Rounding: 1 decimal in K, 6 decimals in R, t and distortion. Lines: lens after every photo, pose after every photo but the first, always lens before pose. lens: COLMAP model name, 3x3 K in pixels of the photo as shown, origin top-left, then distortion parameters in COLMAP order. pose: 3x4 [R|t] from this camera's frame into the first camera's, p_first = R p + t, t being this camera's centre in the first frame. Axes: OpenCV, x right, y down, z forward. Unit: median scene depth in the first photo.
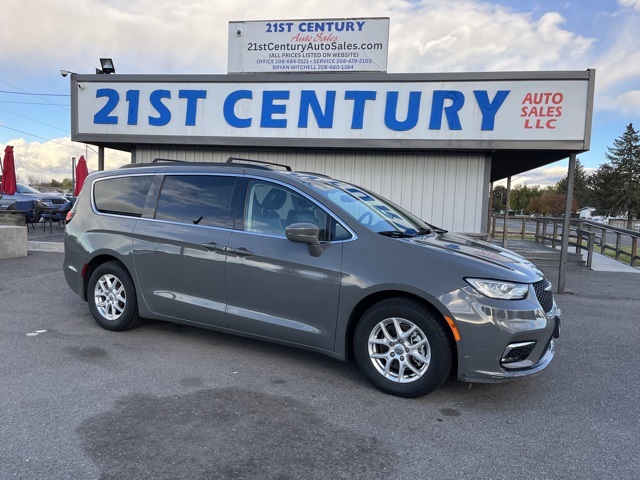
lens RADIAL K [[481.2, 0, 315.7], [0, 481.2, 244.9], [0, 0, 1]] dist [0.068371, -0.087003]
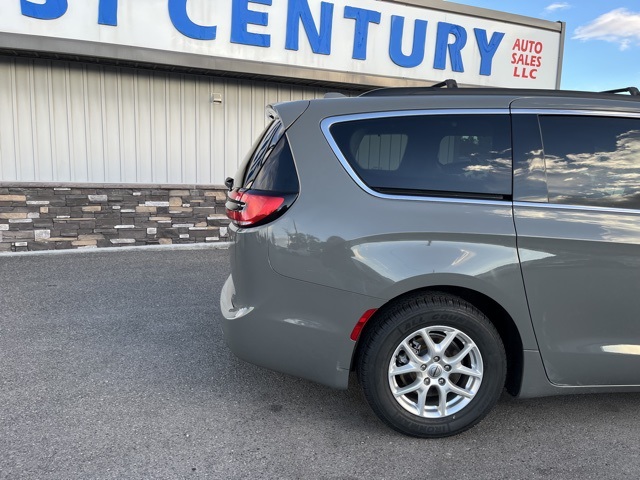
lens RADIAL K [[481.2, 0, 312.1], [0, 481.2, 234.8], [0, 0, 1]] dist [0.068371, -0.087003]
pose [[0.831993, -0.098594, 0.545954, -0.470705], [0.049809, 0.993382, 0.103491, -0.049533], [-0.552545, -0.058910, 0.831399, 0.415327]]
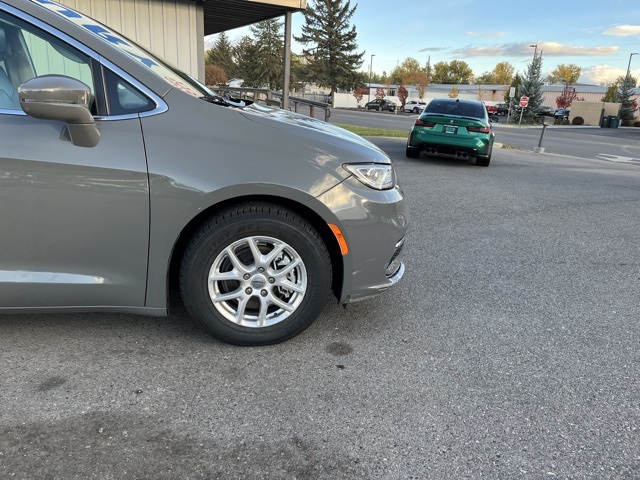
lens RADIAL K [[481.2, 0, 312.8], [0, 481.2, 239.2], [0, 0, 1]] dist [0.068371, -0.087003]
pose [[0.783169, -0.180338, 0.595083, -0.065916], [0.030780, 0.967090, 0.252565, -0.002133], [-0.621046, -0.179485, 0.762946, 0.197442]]
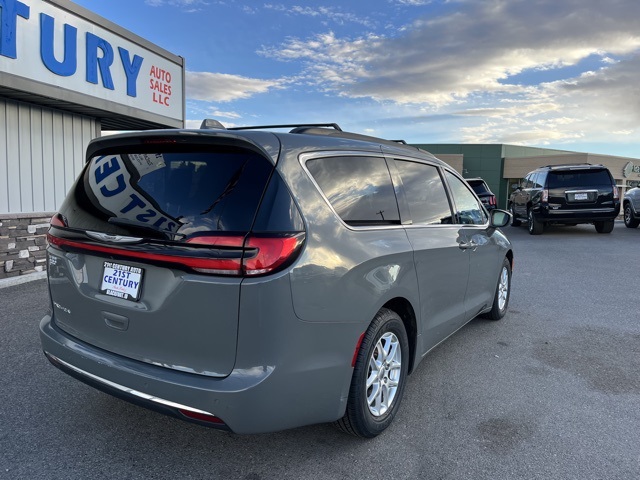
lens RADIAL K [[481.2, 0, 316.2], [0, 481.2, 237.6], [0, 0, 1]] dist [0.068371, -0.087003]
pose [[0.065707, -0.134858, 0.988684, -0.585403], [0.059173, 0.989608, 0.131051, -0.076346], [-0.996083, 0.049892, 0.073005, 0.628685]]
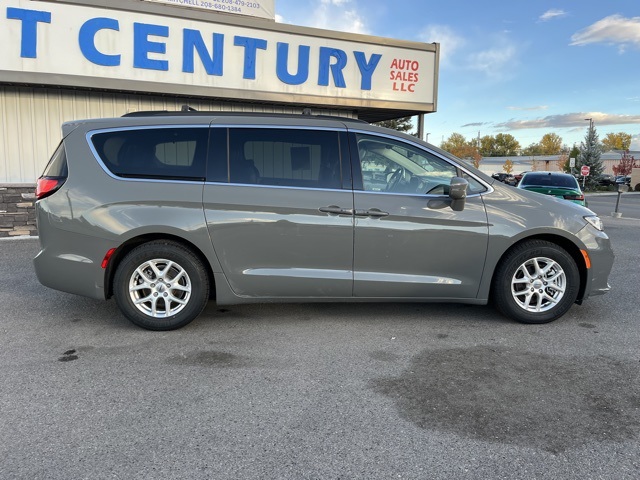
lens RADIAL K [[481.2, 0, 321.0], [0, 481.2, 235.3], [0, 0, 1]] dist [0.068371, -0.087003]
pose [[0.829559, -0.104975, 0.548464, -0.381017], [0.064774, 0.993631, 0.092207, -0.017921], [-0.554650, -0.040965, 0.831075, 0.140092]]
